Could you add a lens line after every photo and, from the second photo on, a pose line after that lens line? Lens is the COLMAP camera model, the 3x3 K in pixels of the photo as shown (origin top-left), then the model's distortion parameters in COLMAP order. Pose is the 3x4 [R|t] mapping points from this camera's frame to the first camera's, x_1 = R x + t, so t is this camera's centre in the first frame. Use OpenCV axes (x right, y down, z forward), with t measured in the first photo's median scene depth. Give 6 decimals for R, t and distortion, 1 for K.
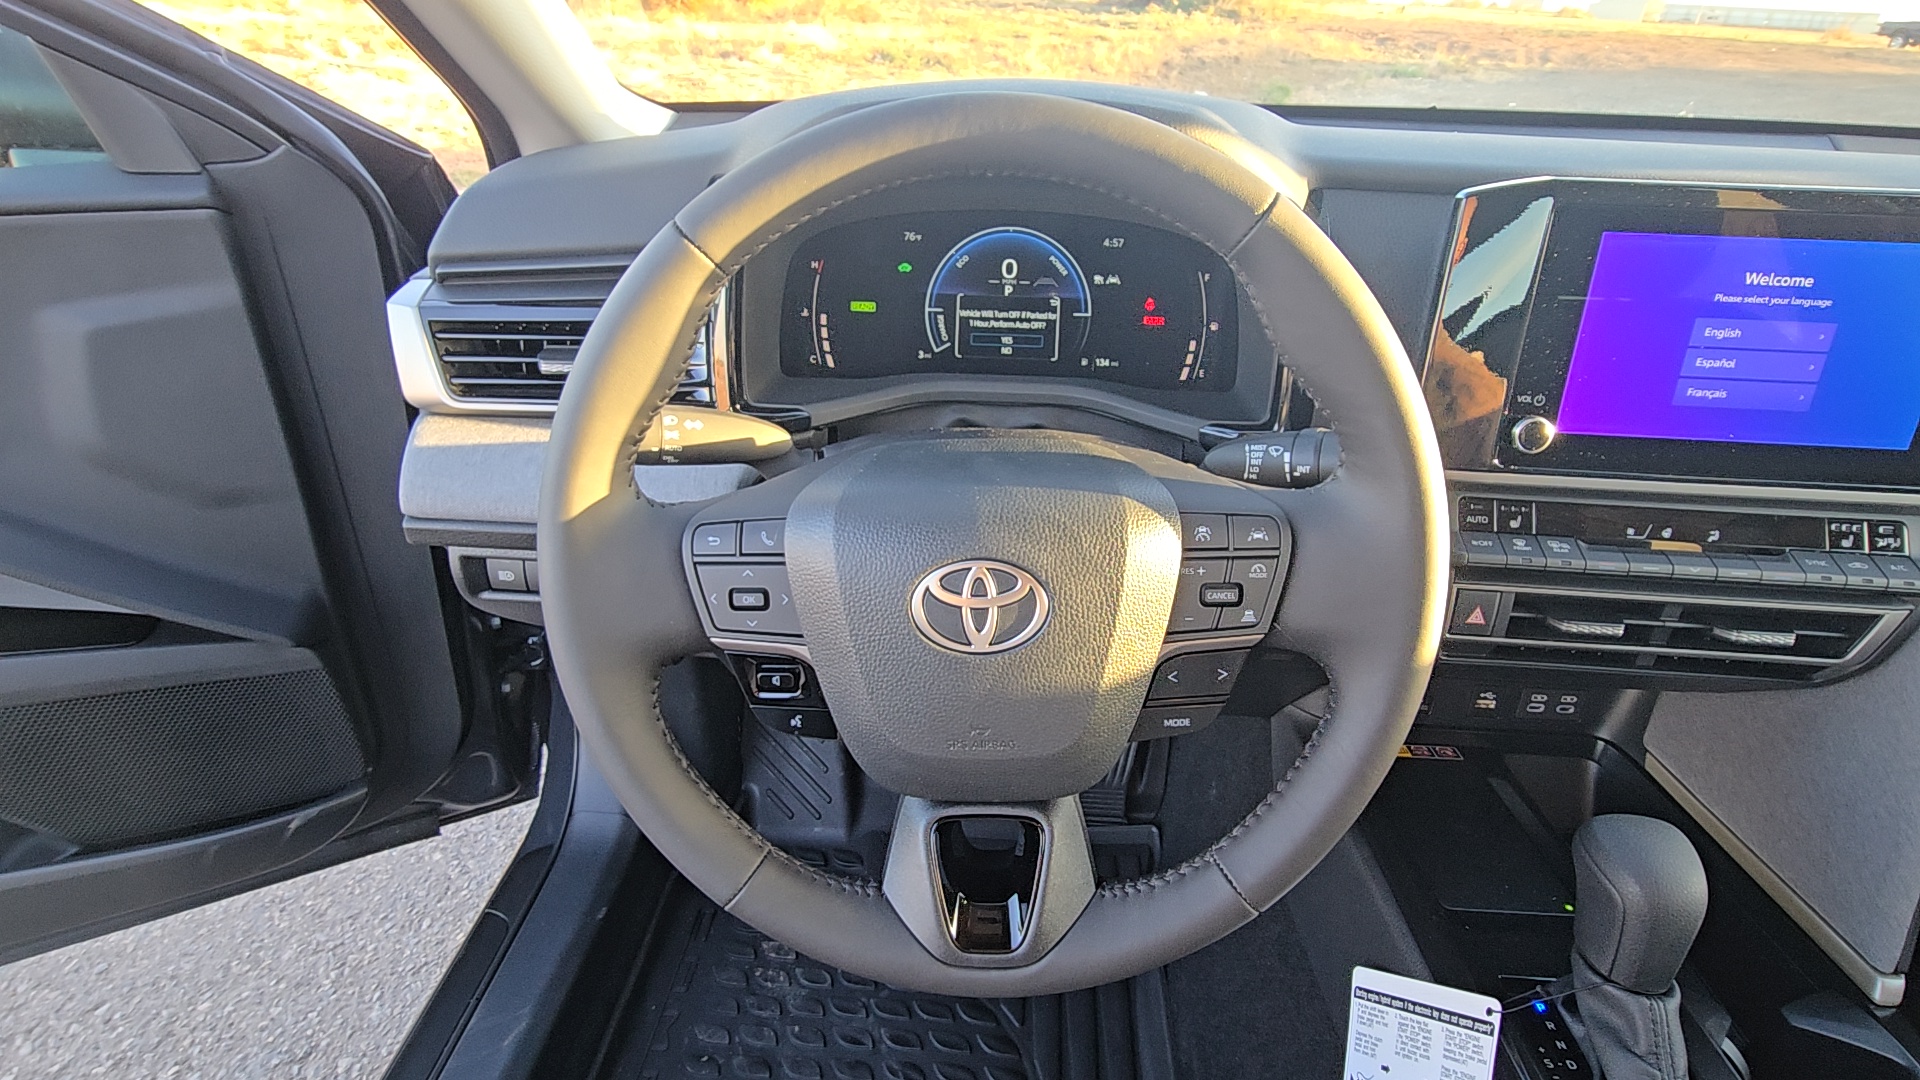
lens RADIAL K [[964.4, 0, 947.3], [0, 964.4, 543.9], [0, 0, 1]] dist [-0.000835, 0.000579]
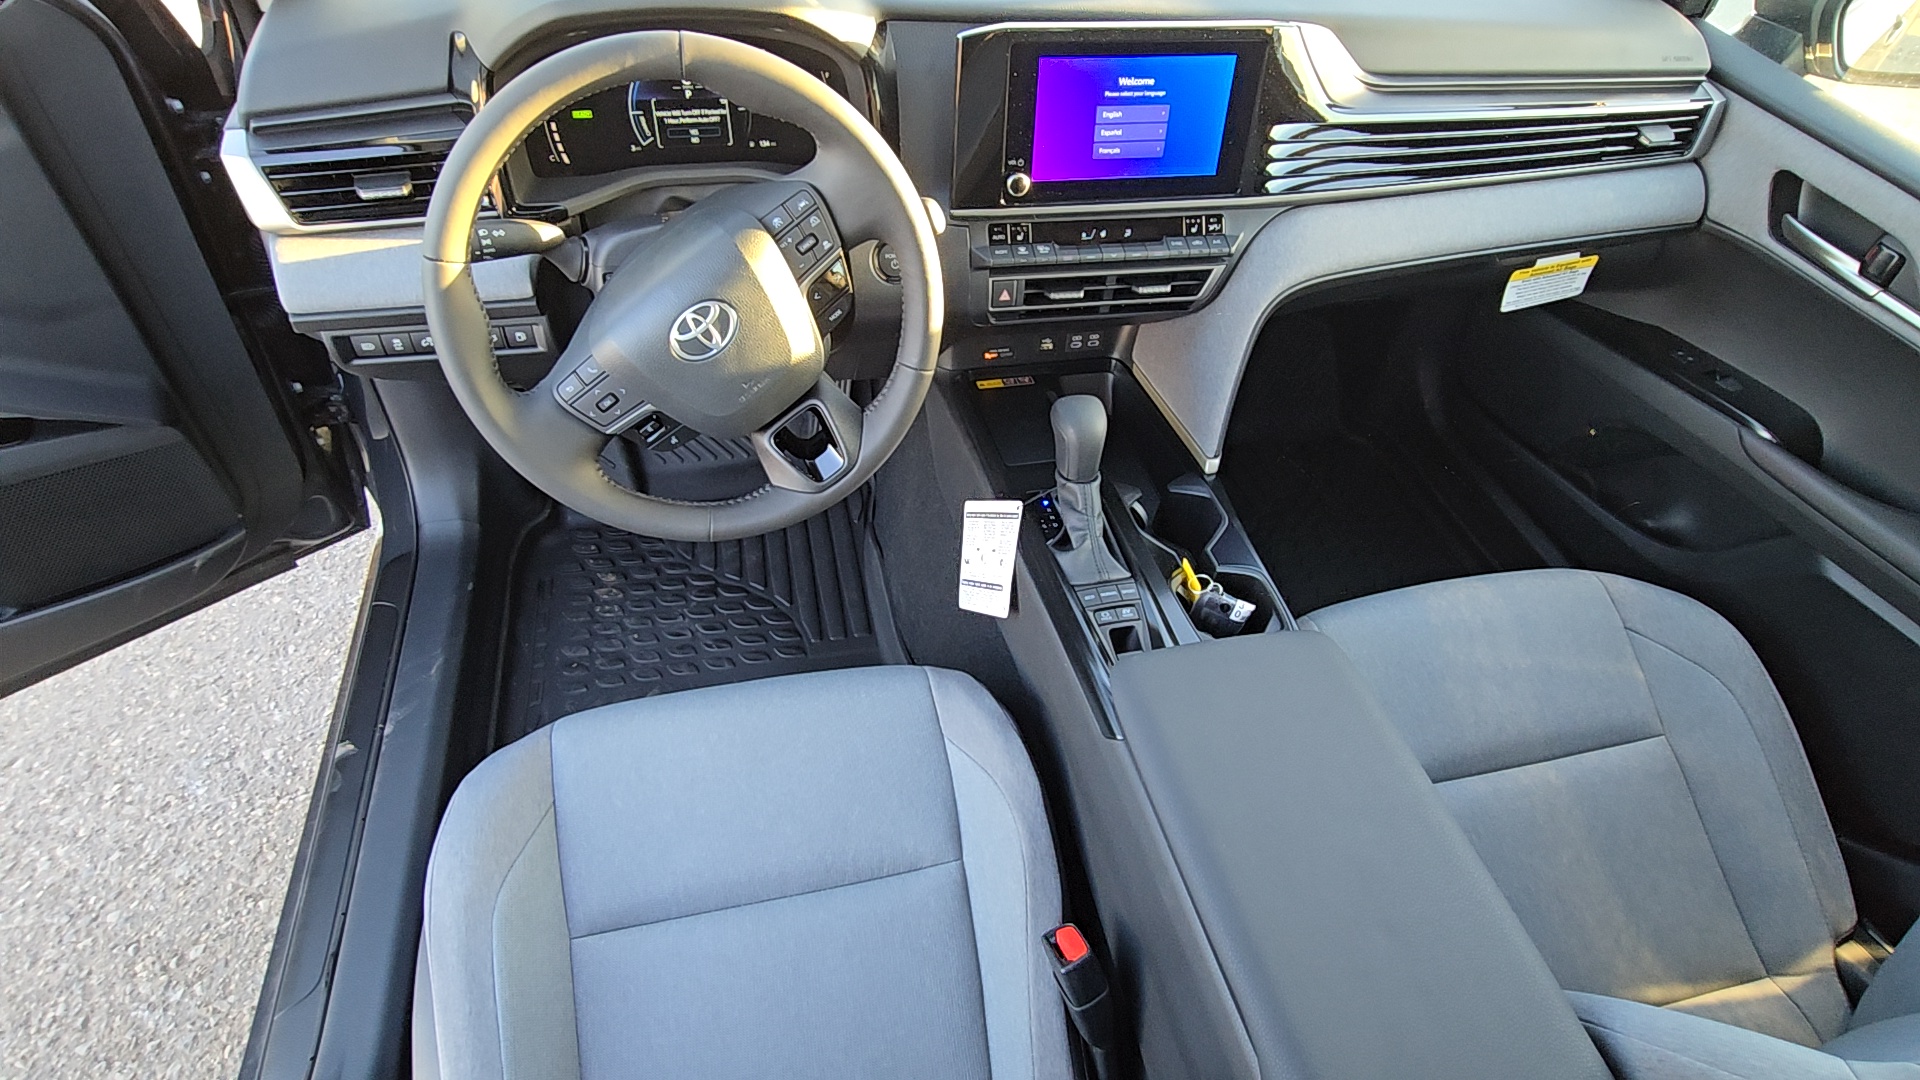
lens RADIAL K [[981.4, 0, 976.8], [0, 981.4, 545.6], [0, 0, 1]] dist [-0.005428, 0.000140]
pose [[0.953728, -0.180112, 0.240756, 0.002398], [0.098151, 0.943358, 0.316925, -0.063017], [-0.284201, -0.278630, 0.917385, -0.705167]]
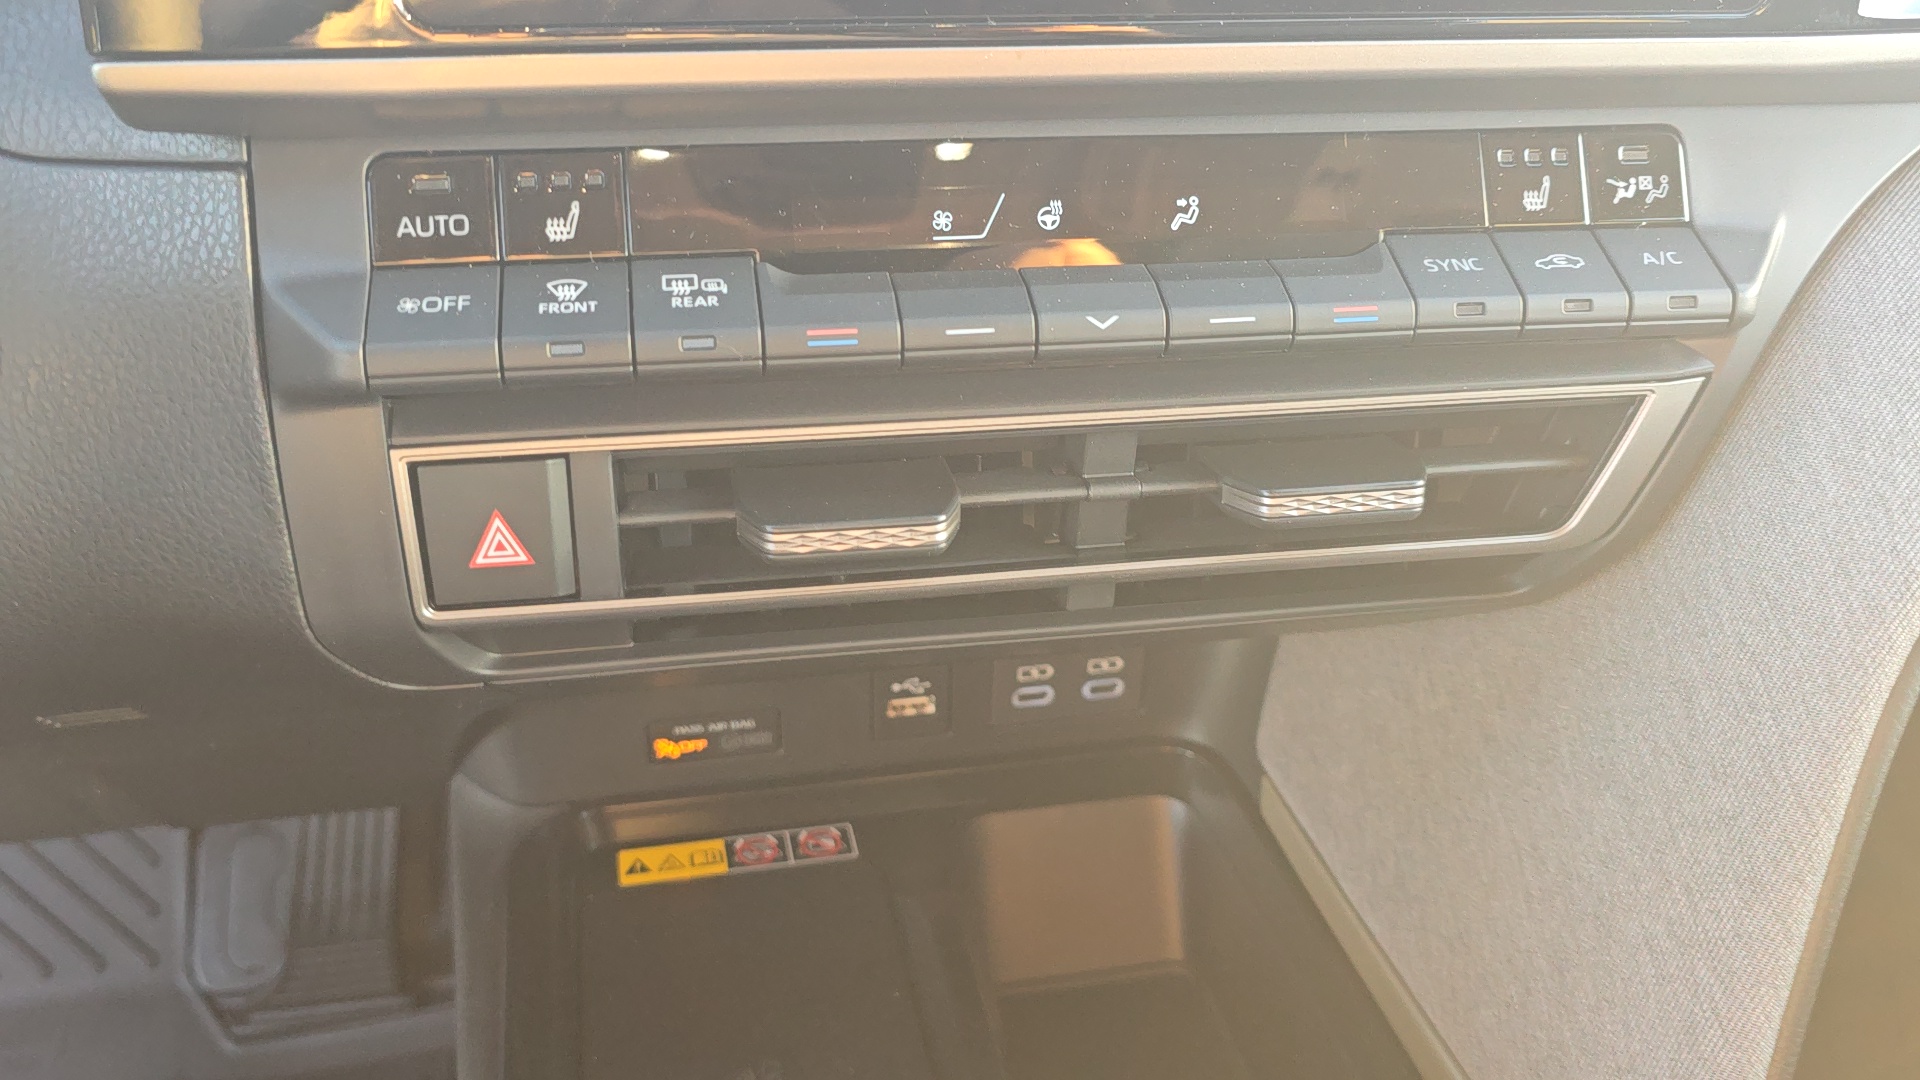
lens RADIAL K [[1592.3, 0, 960.0], [0, 1592.3, 540.0], [0, 0, 1]] dist [-0.012255, 0.003484]
pose [[0.967718, -0.129862, 0.216005, 0.581355], [0.106509, 0.987464, 0.116495, 0.030364], [-0.228425, -0.089728, 0.969418, 0.474276]]
